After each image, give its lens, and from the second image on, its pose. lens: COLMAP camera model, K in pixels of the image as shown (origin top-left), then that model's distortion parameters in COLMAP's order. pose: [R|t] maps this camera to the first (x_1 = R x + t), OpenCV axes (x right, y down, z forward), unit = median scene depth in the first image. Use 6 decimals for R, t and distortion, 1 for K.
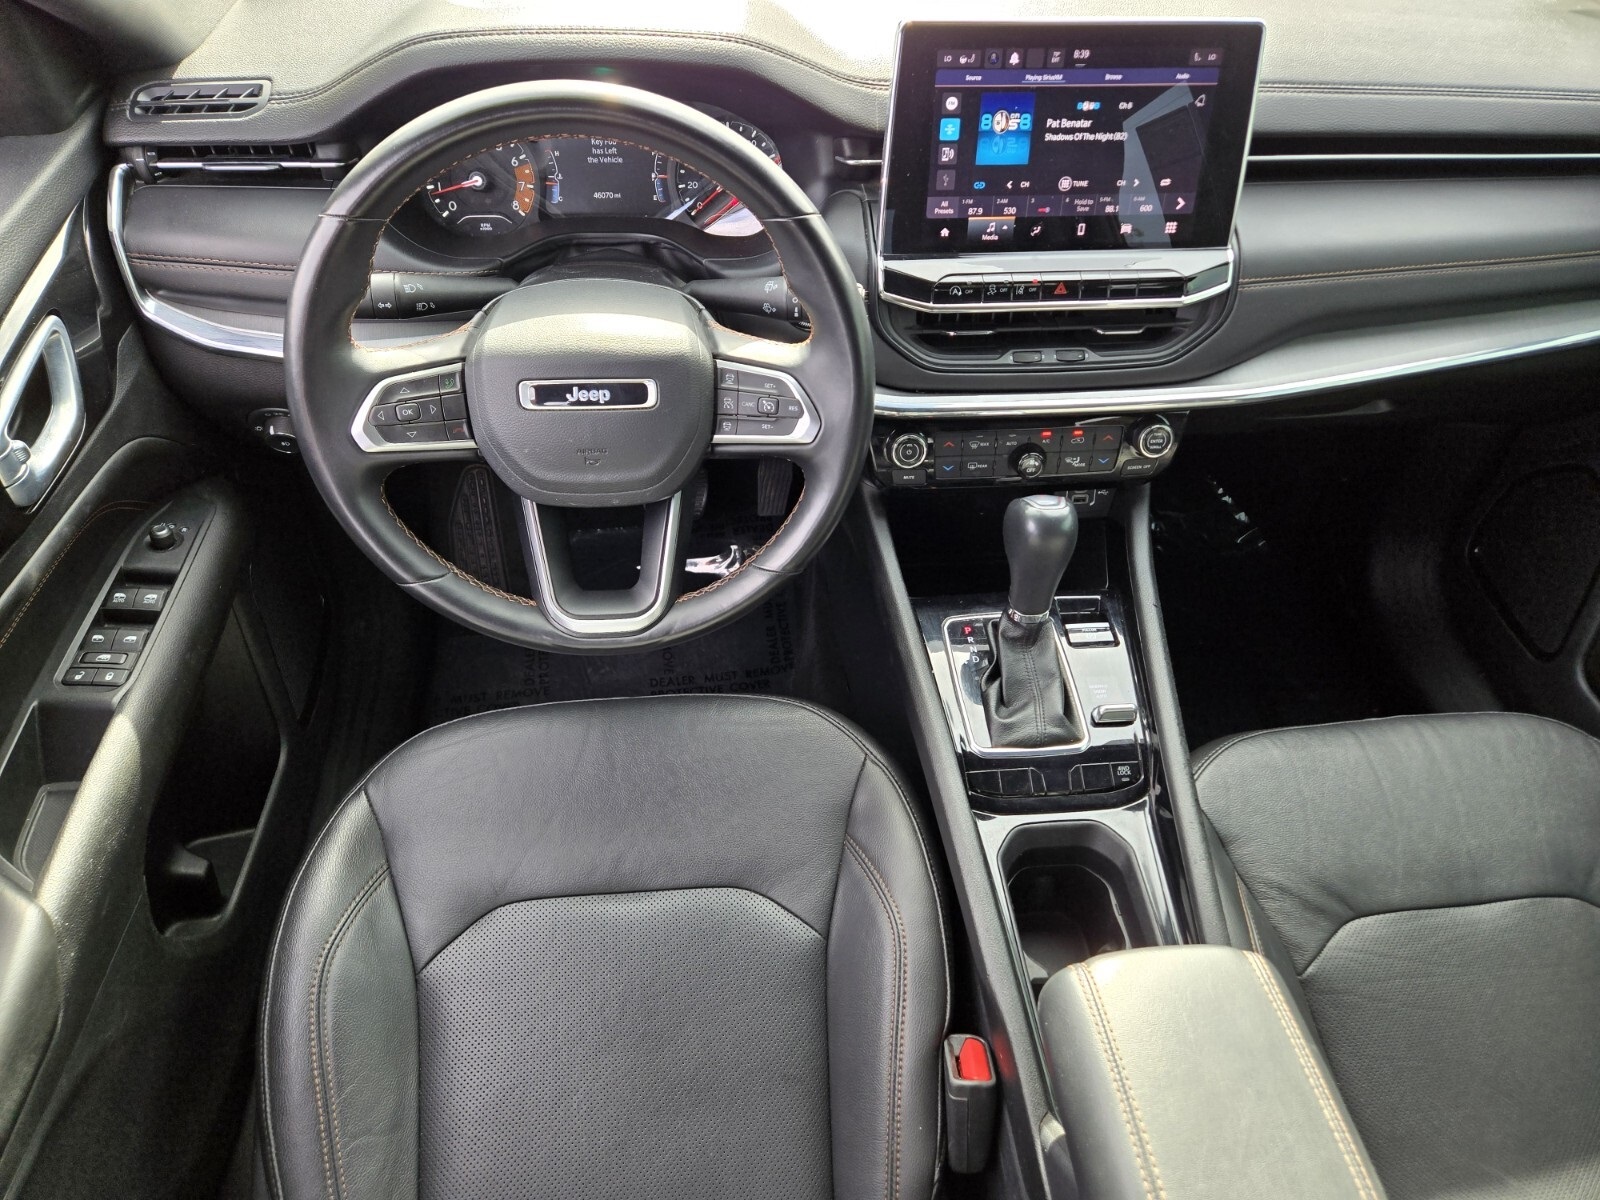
lens RADIAL K [[943.3, 0, 800.0], [0, 943.3, 600.0], [0, 0, 1]] dist [-0.000334, 0.000443]
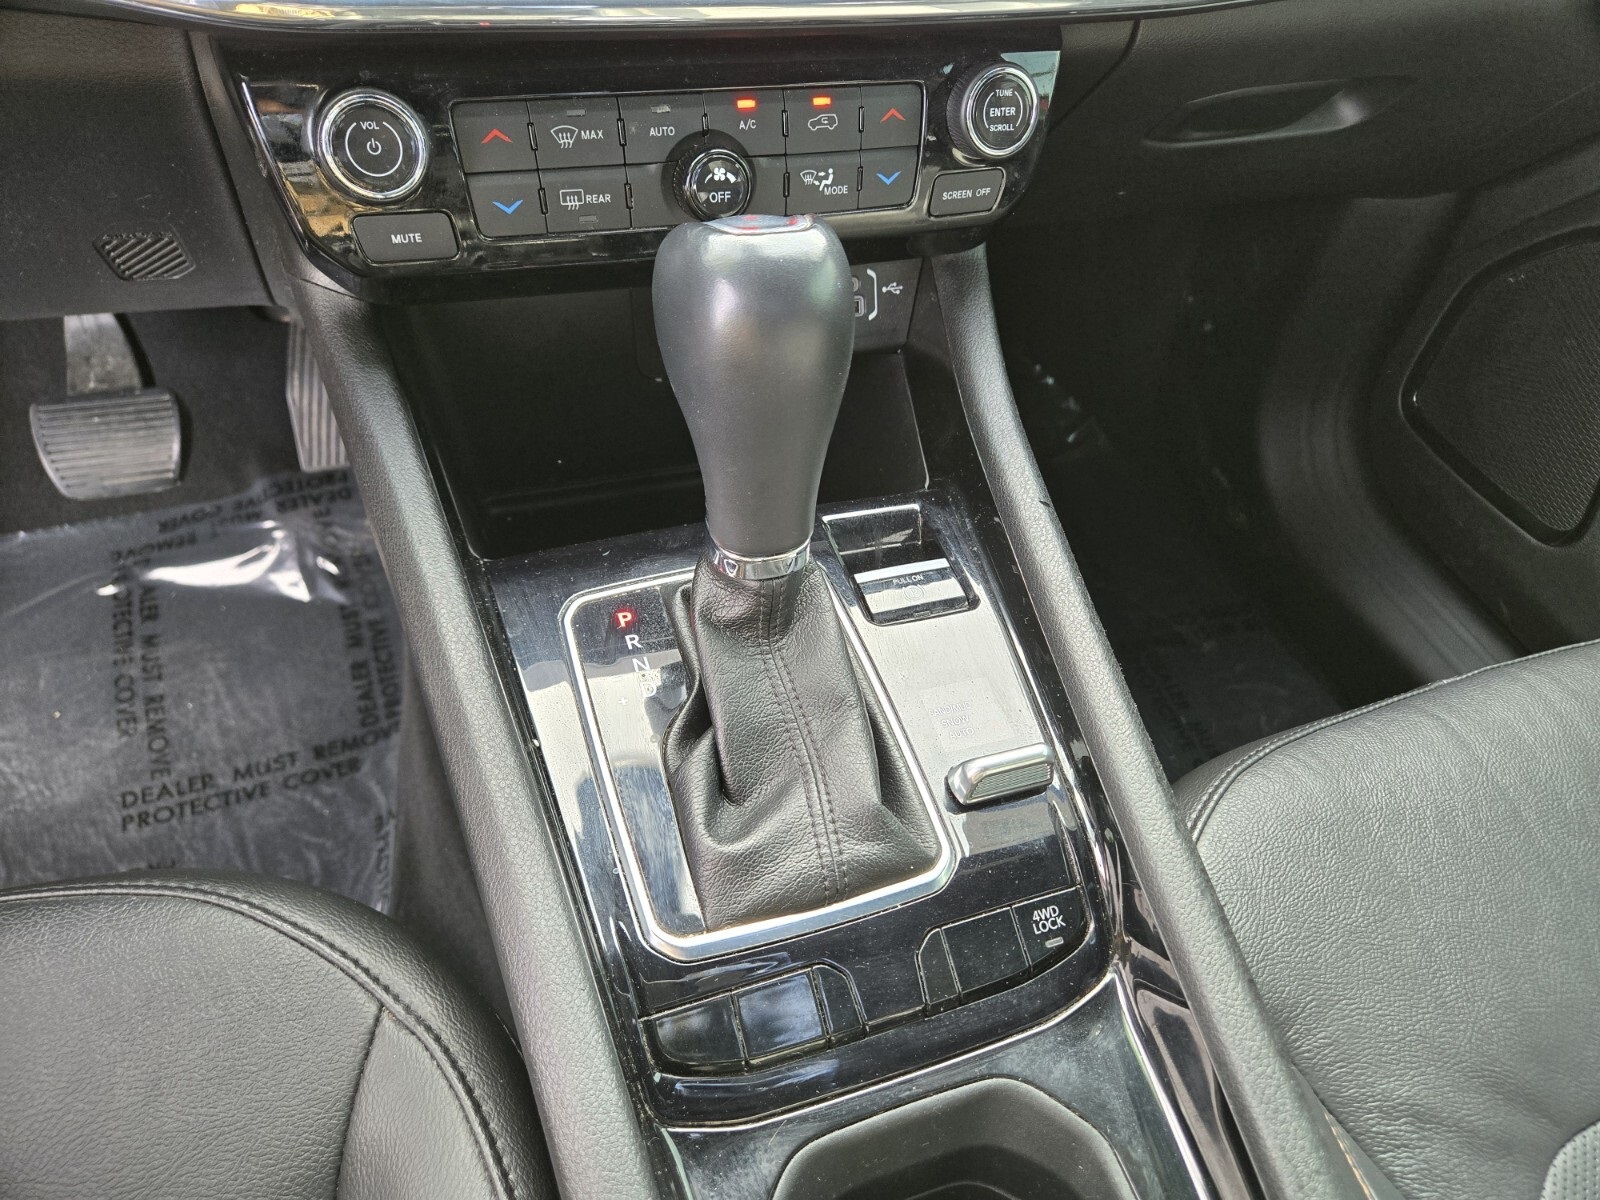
lens RADIAL K [[1033.3, 0, 800.0], [0, 1033.3, 600.0], [0, 0, 1]] dist [0.002104, -0.000071]
pose [[0.964570, -0.134175, 0.227160, 0.222330], [0.133657, 0.990869, 0.017735, 0.038351], [-0.227465, 0.013255, 0.973696, 0.814500]]
